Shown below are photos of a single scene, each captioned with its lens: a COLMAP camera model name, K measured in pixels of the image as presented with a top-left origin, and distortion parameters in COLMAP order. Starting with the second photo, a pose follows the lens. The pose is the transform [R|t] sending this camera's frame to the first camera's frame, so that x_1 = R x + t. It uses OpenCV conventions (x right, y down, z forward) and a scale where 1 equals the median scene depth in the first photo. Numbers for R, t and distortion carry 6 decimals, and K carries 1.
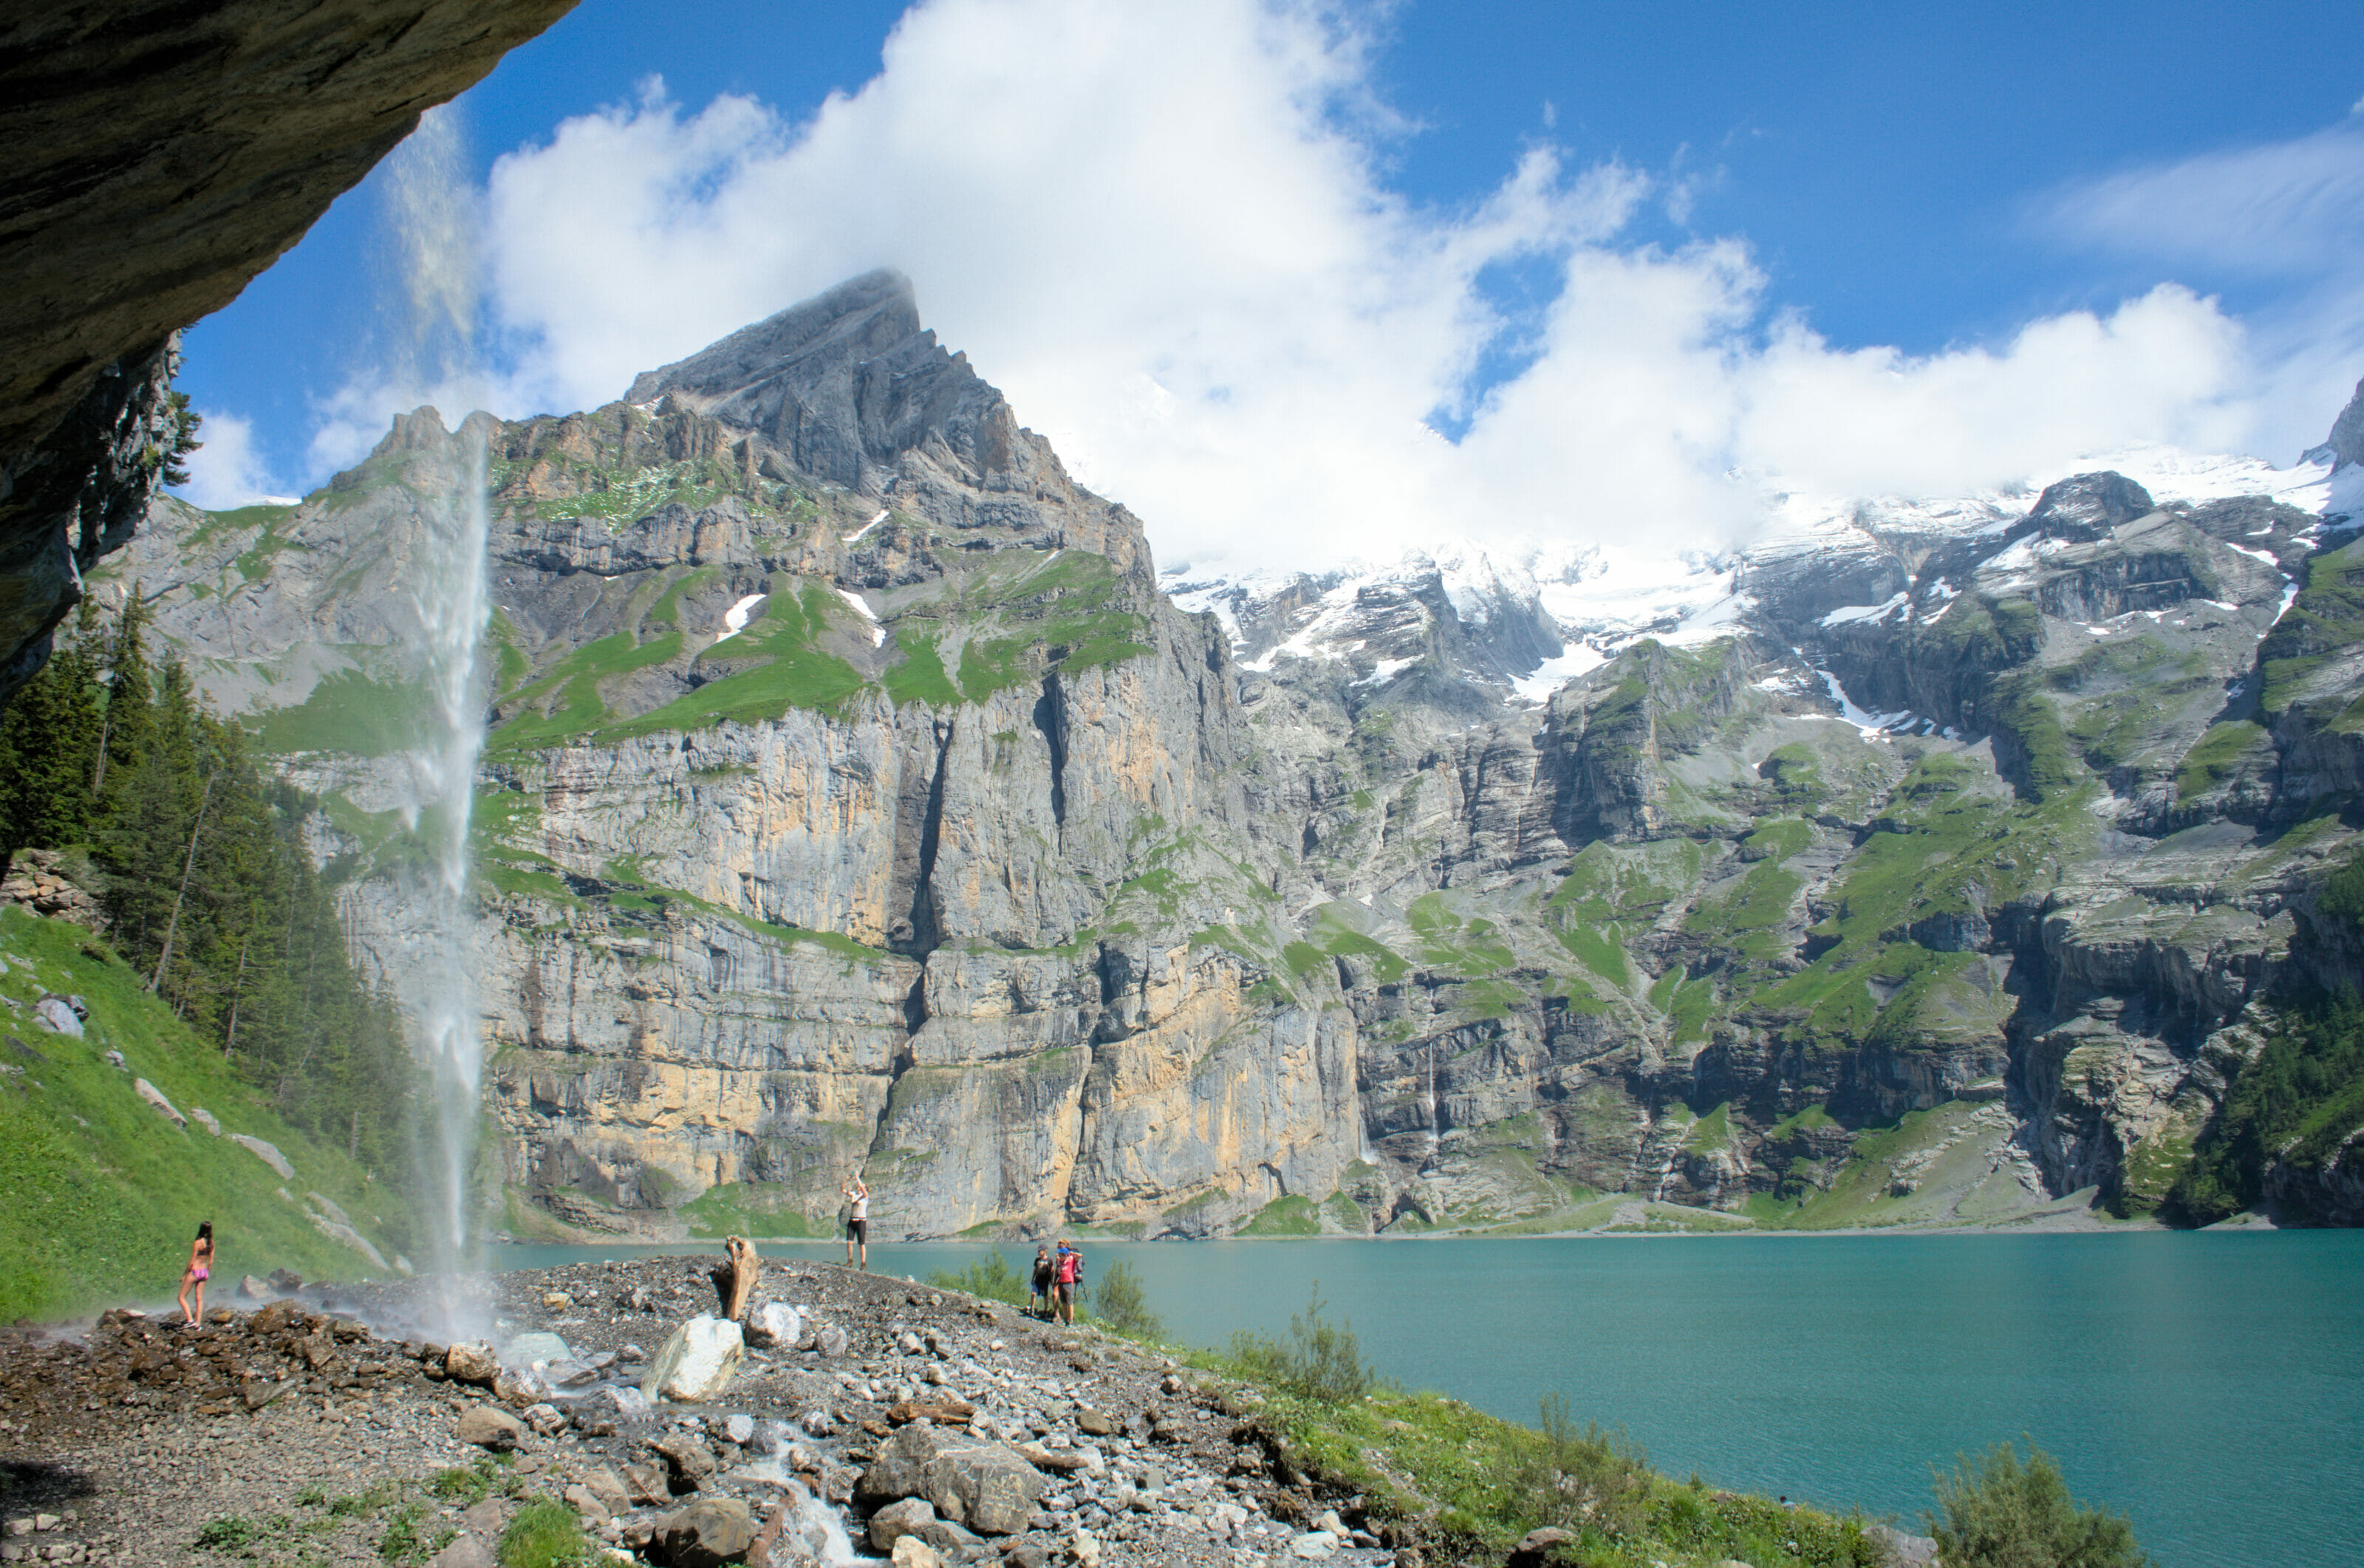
lens RADIAL K [[1902.8, 0, 1178.1], [0, 1902.8, 775.6], [0, 0, 1]] dist [-0.120981, 0.044161]
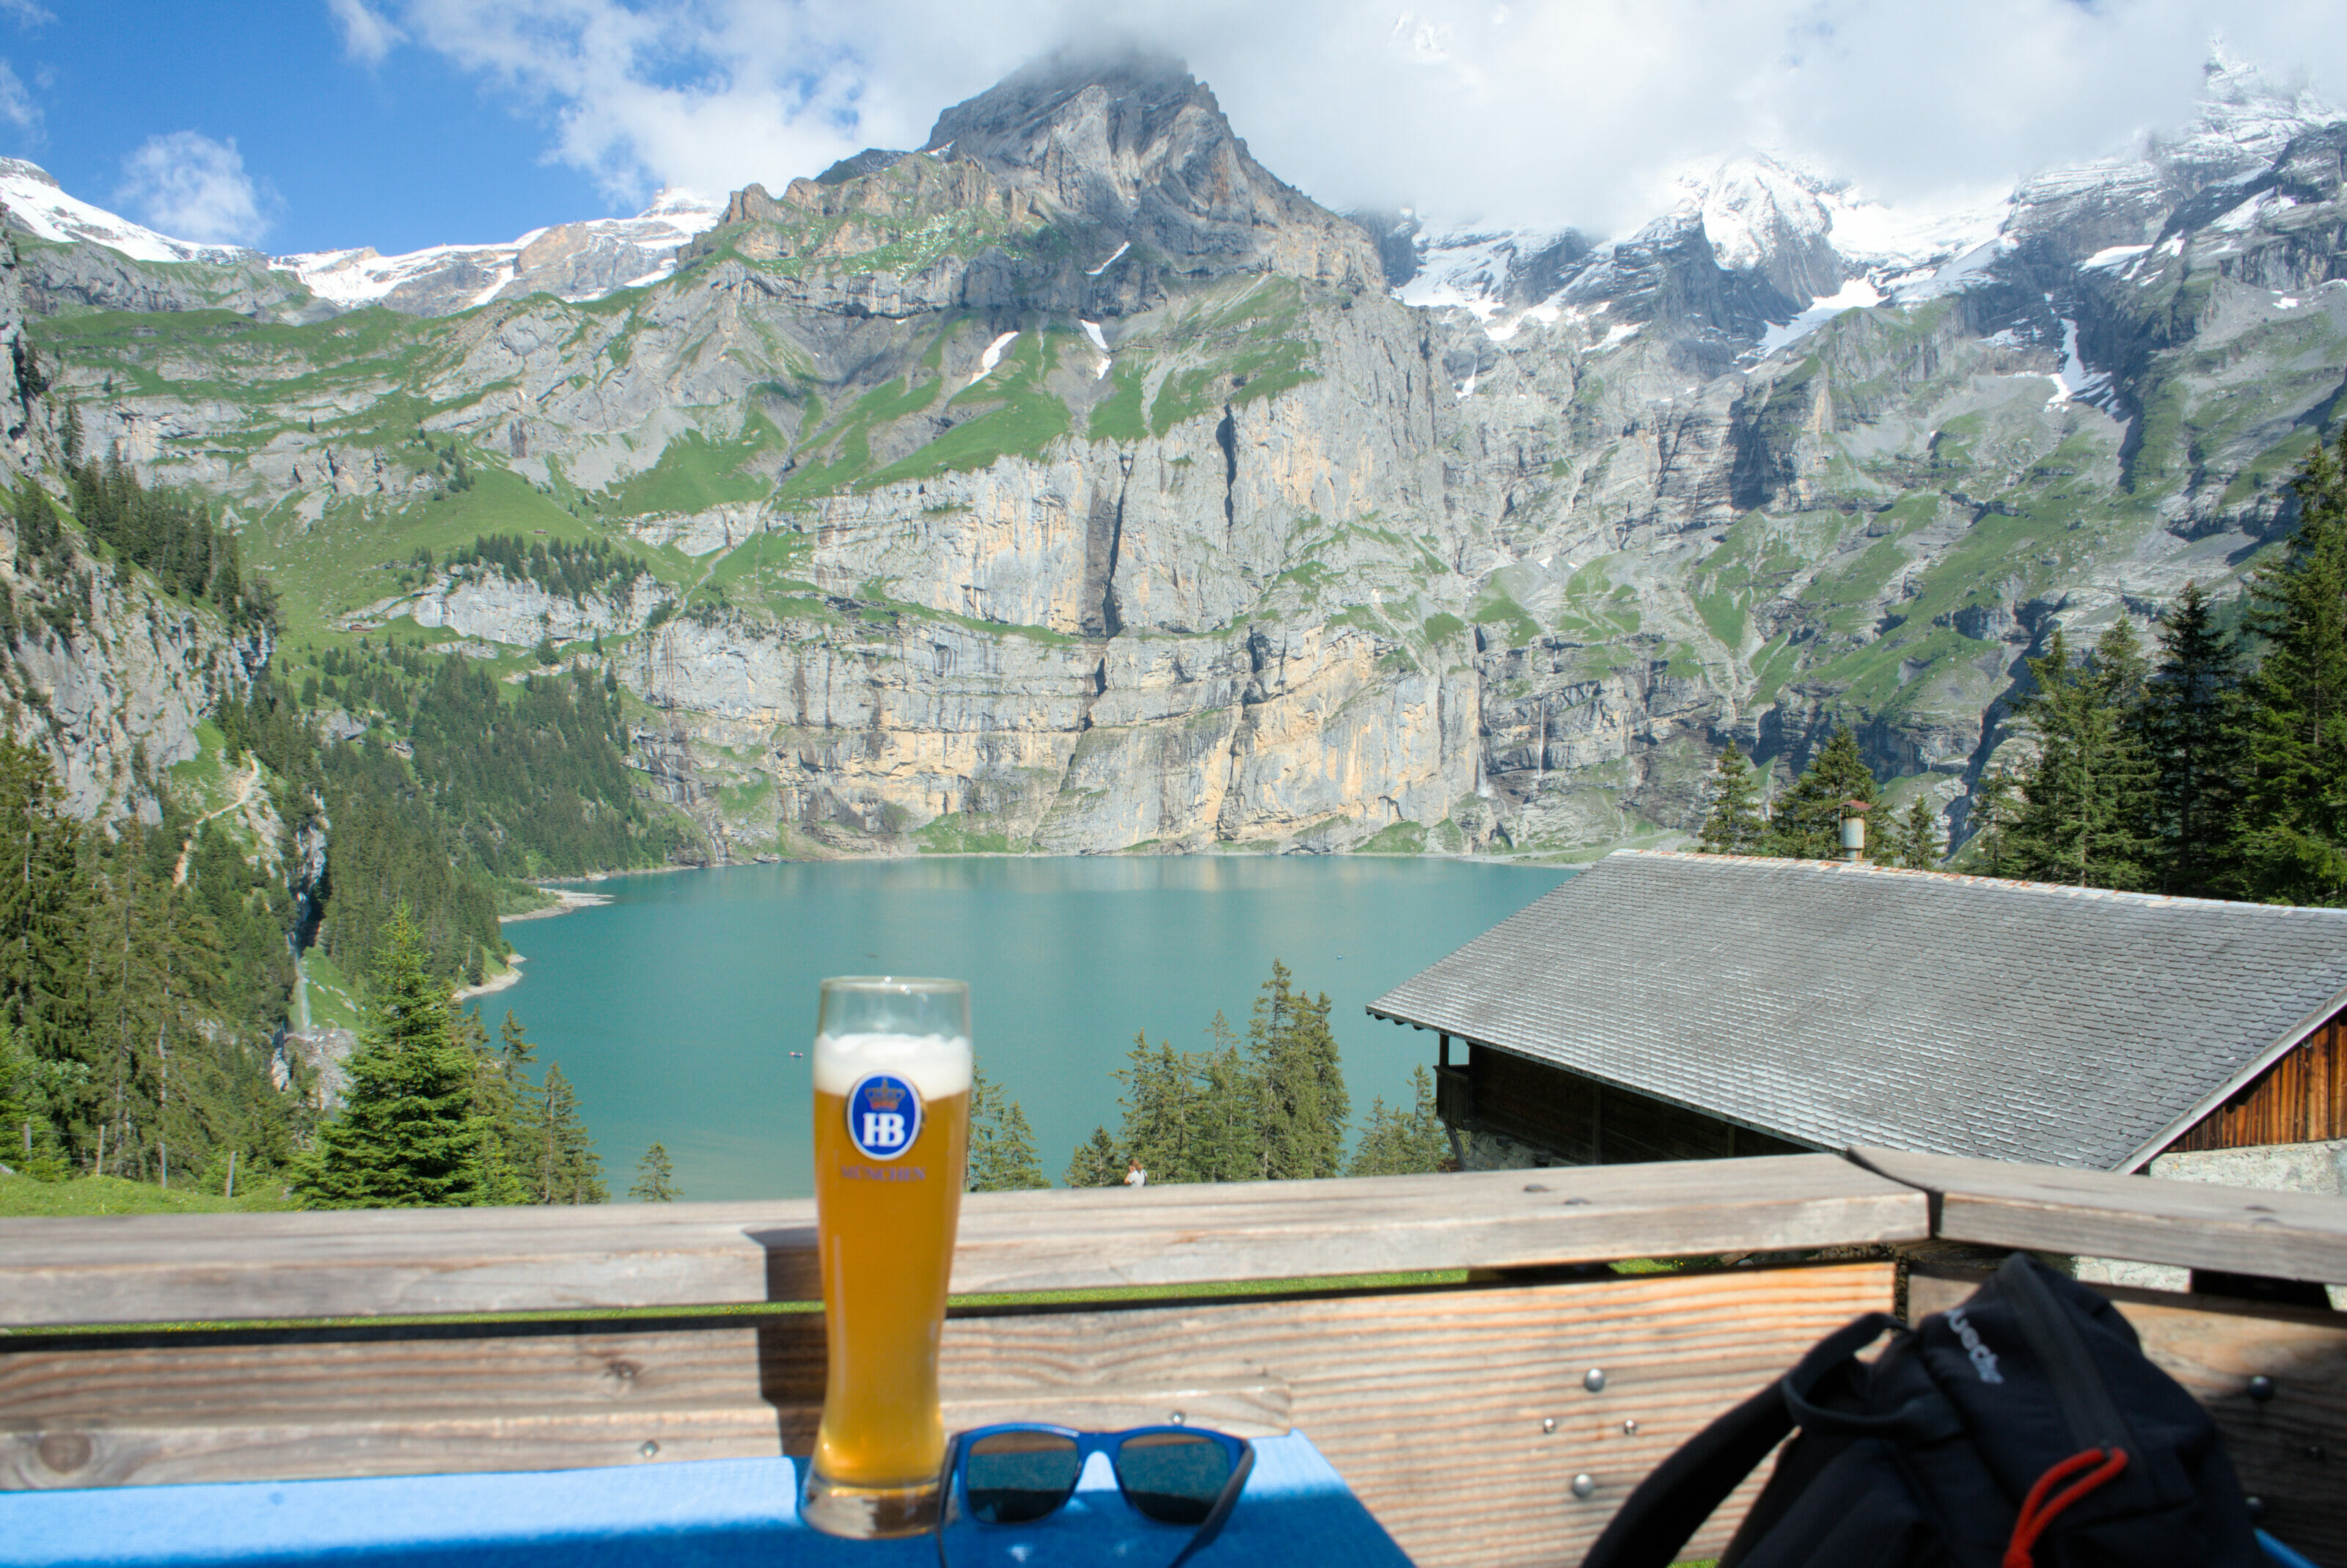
lens RADIAL K [[1889.3, 0, 1172.5], [0, 1889.3, 789.6], [0, 0, 1]] dist [-0.120981, 0.044161]
pose [[0.969373, 0.027708, -0.244026, 0.204186], [0.031877, 0.971015, 0.236884, -0.100014], [0.243516, -0.237408, 0.940392, -0.220881]]
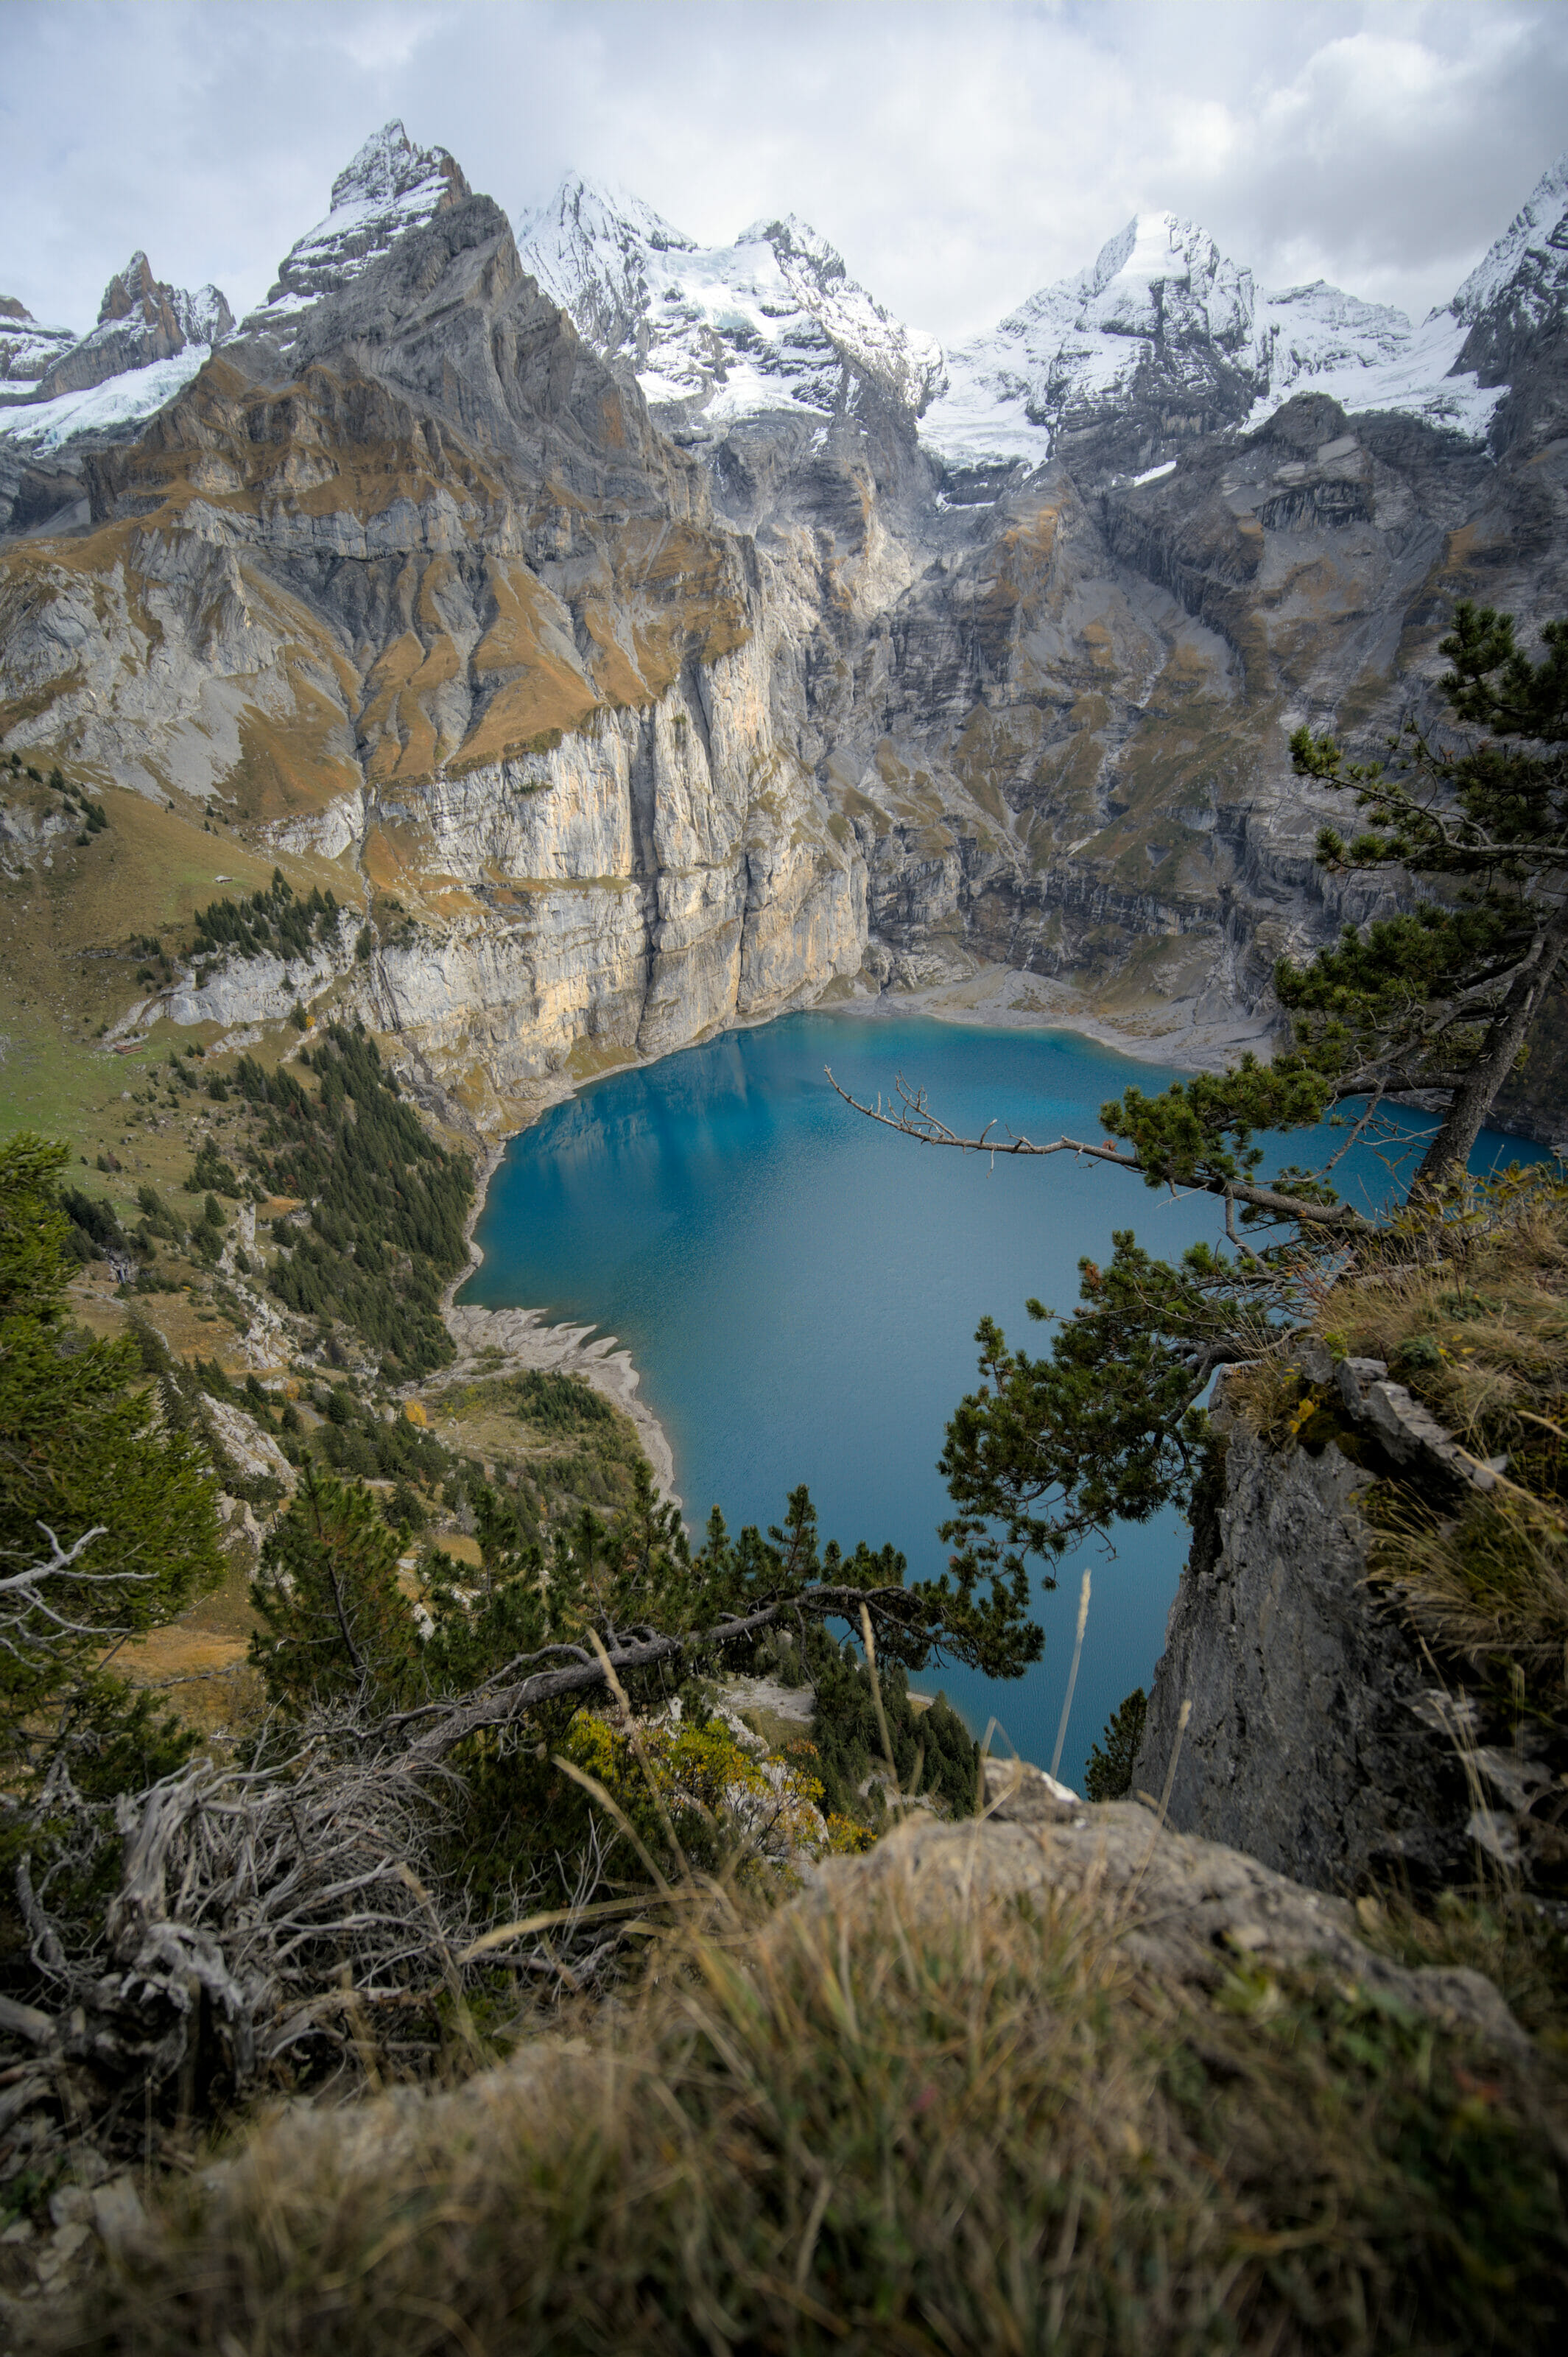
lens RADIAL K [[1023.1, 0, 783.1], [0, 1023.1, 1182.0], [0, 0, 1]] dist [-0.011412, -0.000003]
pose [[0.987611, -0.080952, 0.134433, -0.144223], [-0.016044, 0.800094, 0.599660, -0.217273], [-0.156103, -0.594388, 0.788882, 0.060462]]
